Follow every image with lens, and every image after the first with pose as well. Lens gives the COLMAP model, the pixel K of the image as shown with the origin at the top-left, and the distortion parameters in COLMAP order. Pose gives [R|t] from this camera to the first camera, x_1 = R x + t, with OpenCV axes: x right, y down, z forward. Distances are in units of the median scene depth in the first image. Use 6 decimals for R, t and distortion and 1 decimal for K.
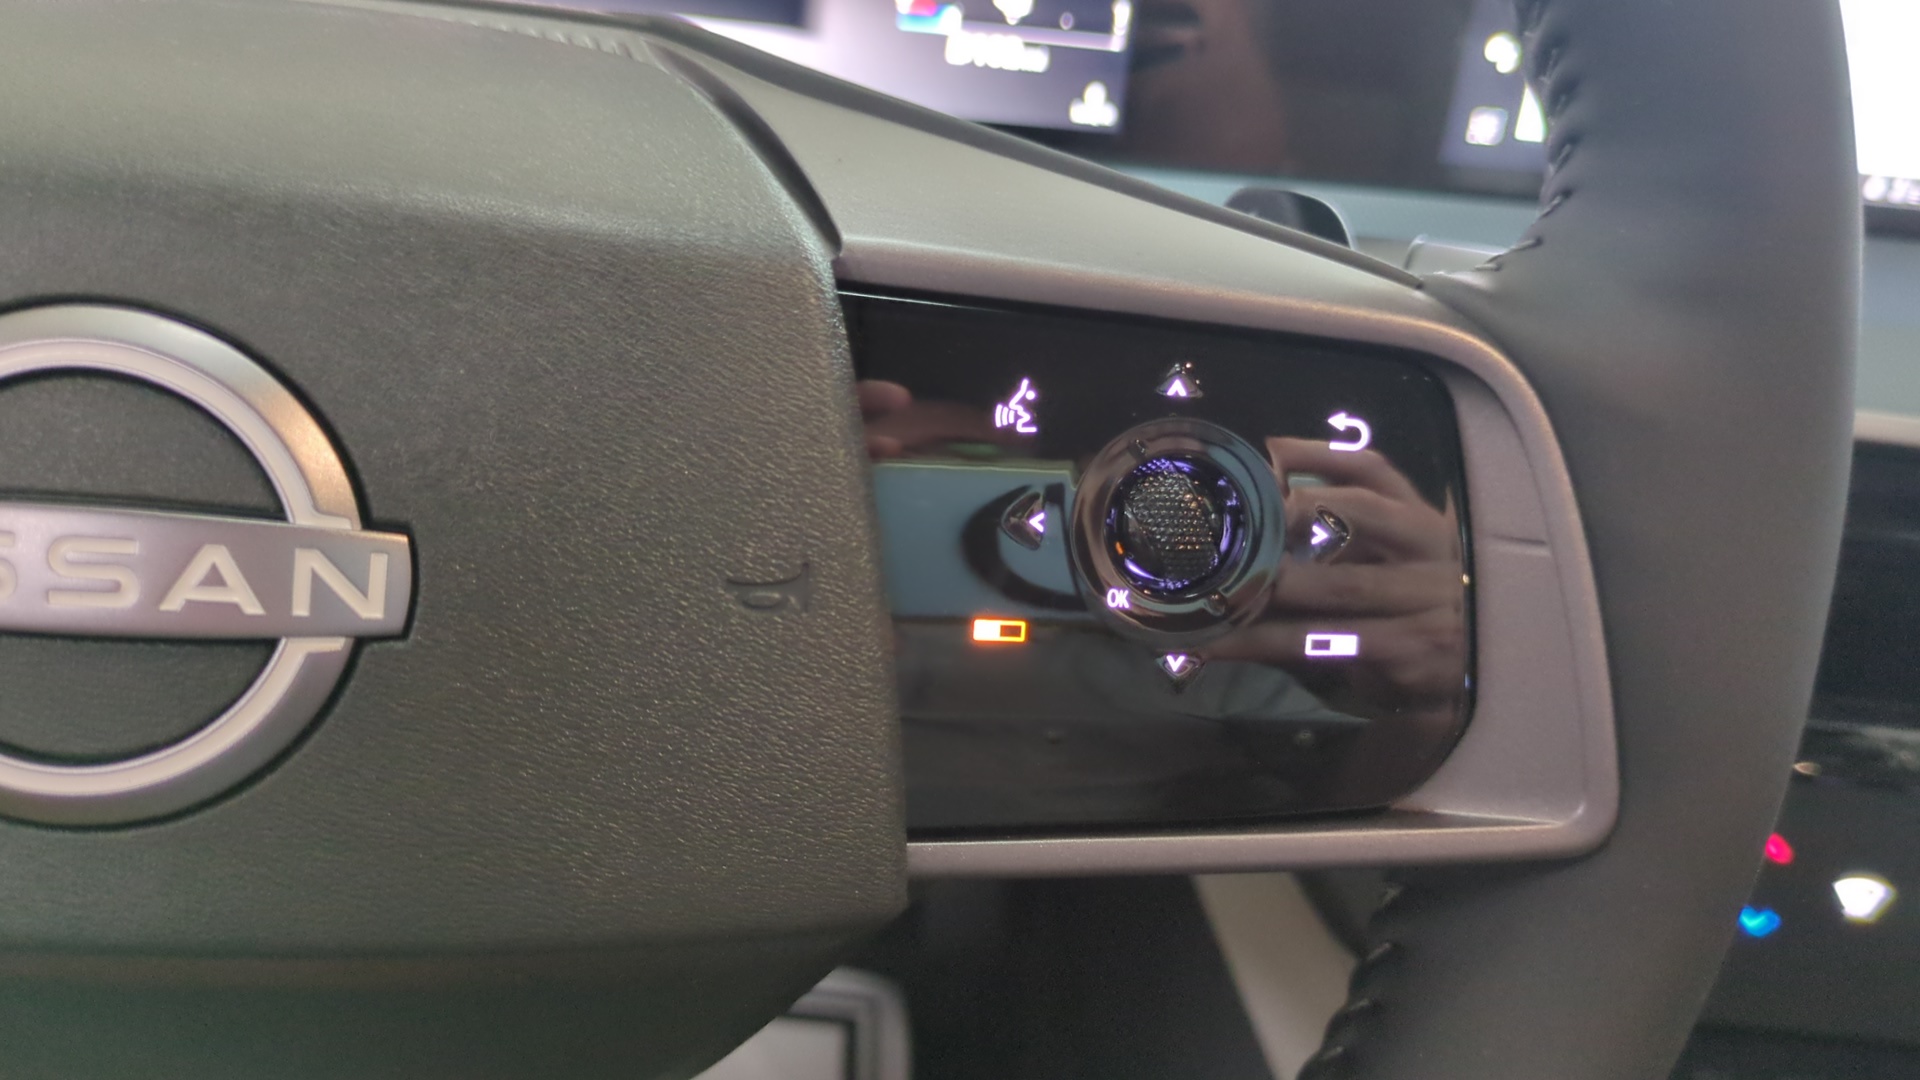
lens RADIAL K [[1640.3, 0, 959.0], [0, 1640.3, 515.2], [0, 0, 1]] dist [0.033878, -0.001278]
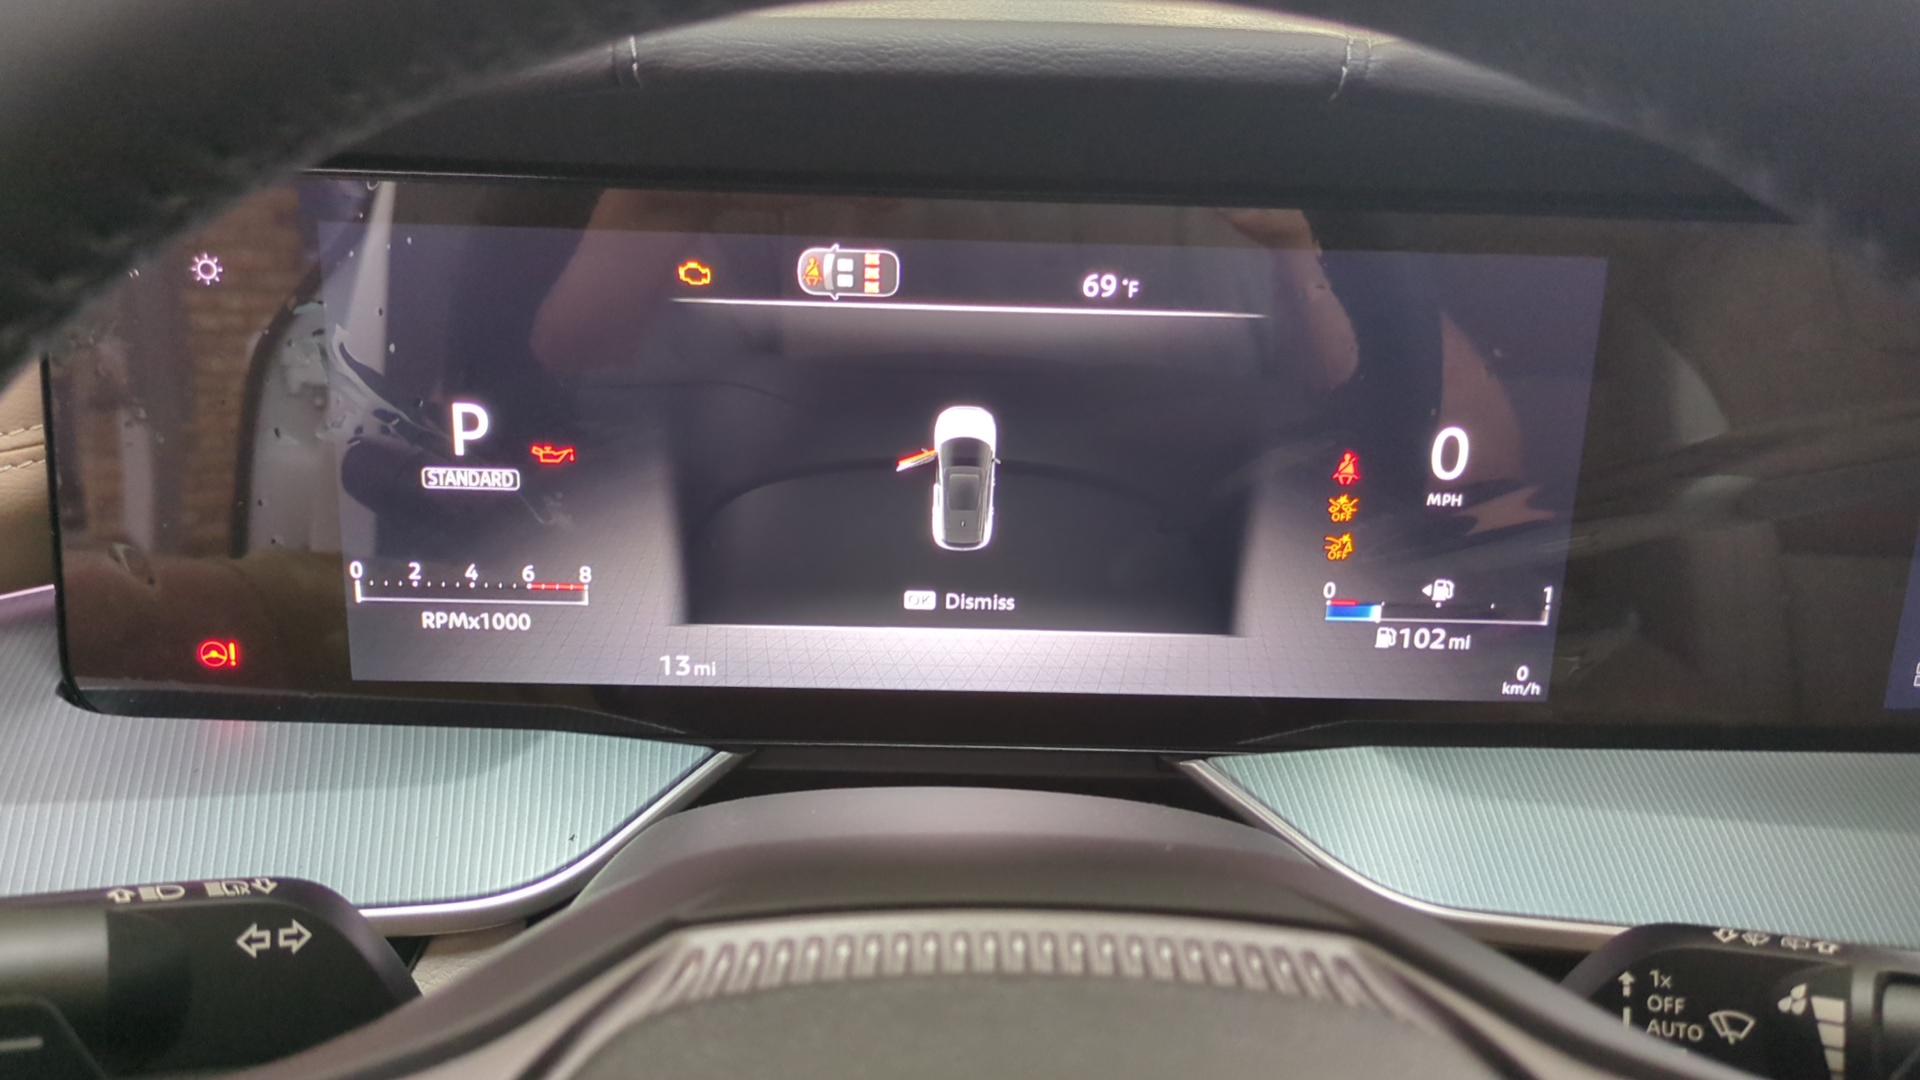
lens RADIAL K [[1640.3, 0, 959.0], [0, 1640.3, 515.2], [0, 0, 1]] dist [0.033878, -0.001278]
pose [[0.995979, -0.062337, -0.064335, -0.432697], [0.051705, 0.986496, -0.155410, -0.498018], [0.073154, 0.151459, 0.985753, -0.028496]]
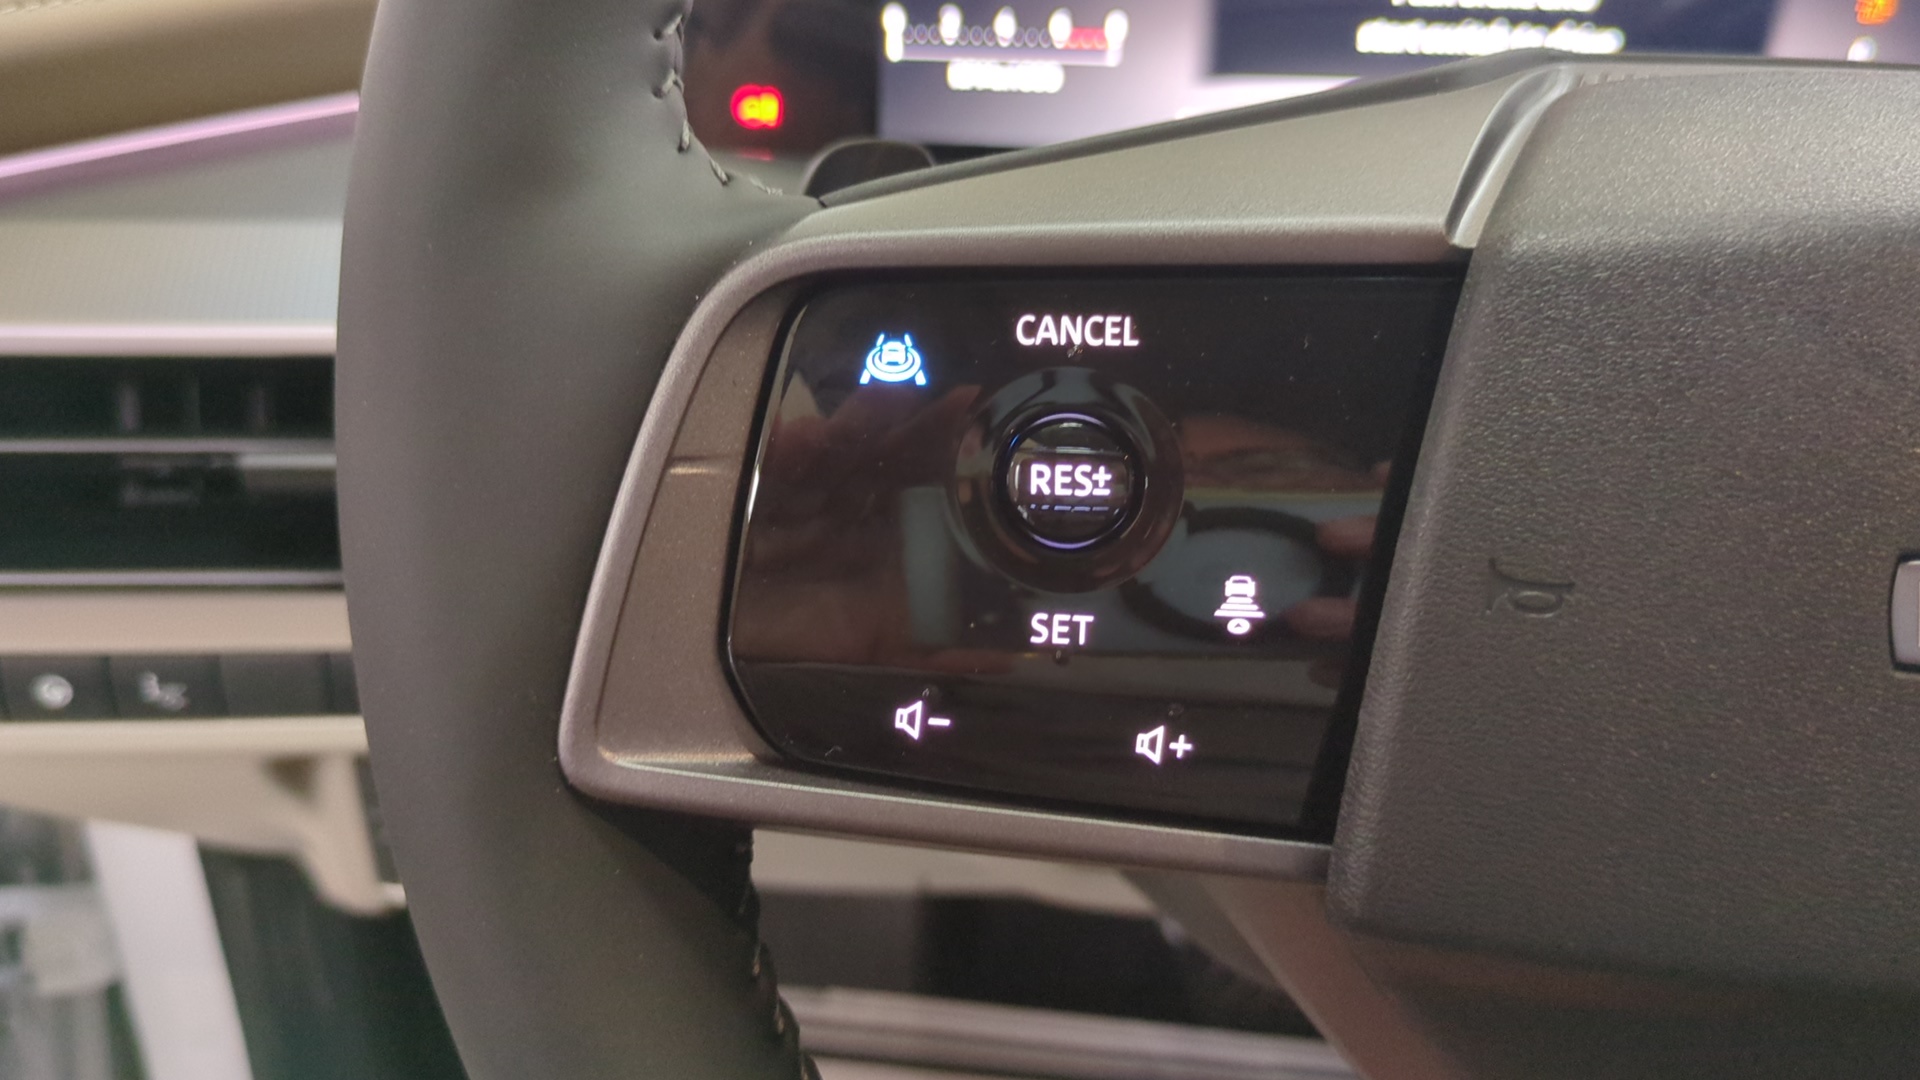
lens RADIAL K [[1640.3, 0, 959.0], [0, 1640.3, 515.2], [0, 0, 1]] dist [0.033878, -0.001278]
pose [[0.990711, -0.036768, -0.130920, -1.024588], [0.029408, 0.997900, -0.057713, -0.001073], [0.132767, 0.053327, 0.989712, -0.087835]]
